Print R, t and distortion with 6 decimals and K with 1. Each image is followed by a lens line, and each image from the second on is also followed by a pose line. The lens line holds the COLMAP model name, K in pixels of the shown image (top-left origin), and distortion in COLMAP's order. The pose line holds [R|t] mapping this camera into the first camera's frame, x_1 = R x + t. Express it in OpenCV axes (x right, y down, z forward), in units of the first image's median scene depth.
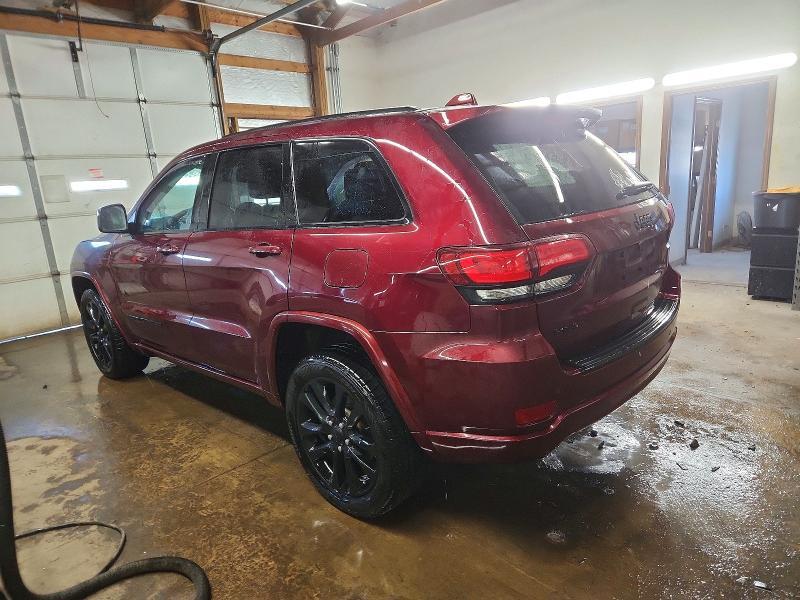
lens RADIAL K [[530.3, 0, 402.5], [0, 530.3, 297.8], [0, 0, 1]] dist [0.010994, -0.008839]
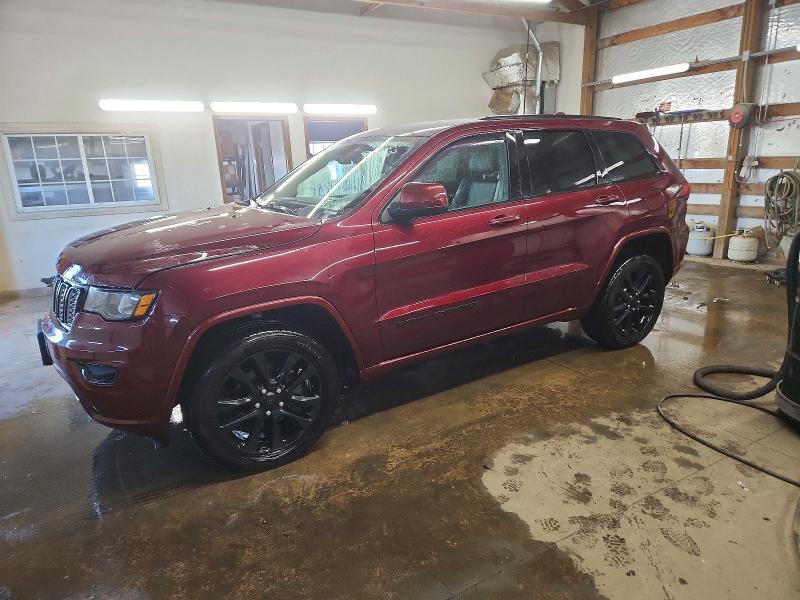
lens RADIAL K [[530.3, 0, 400.8], [0, 530.3, 302.4], [0, 0, 1]] dist [0.010994, -0.008839]
pose [[0.292331, -0.211375, 0.932665, -1.455146], [0.260904, 0.955898, 0.134863, -0.119613], [-0.920039, 0.203912, 0.334587, 0.835453]]
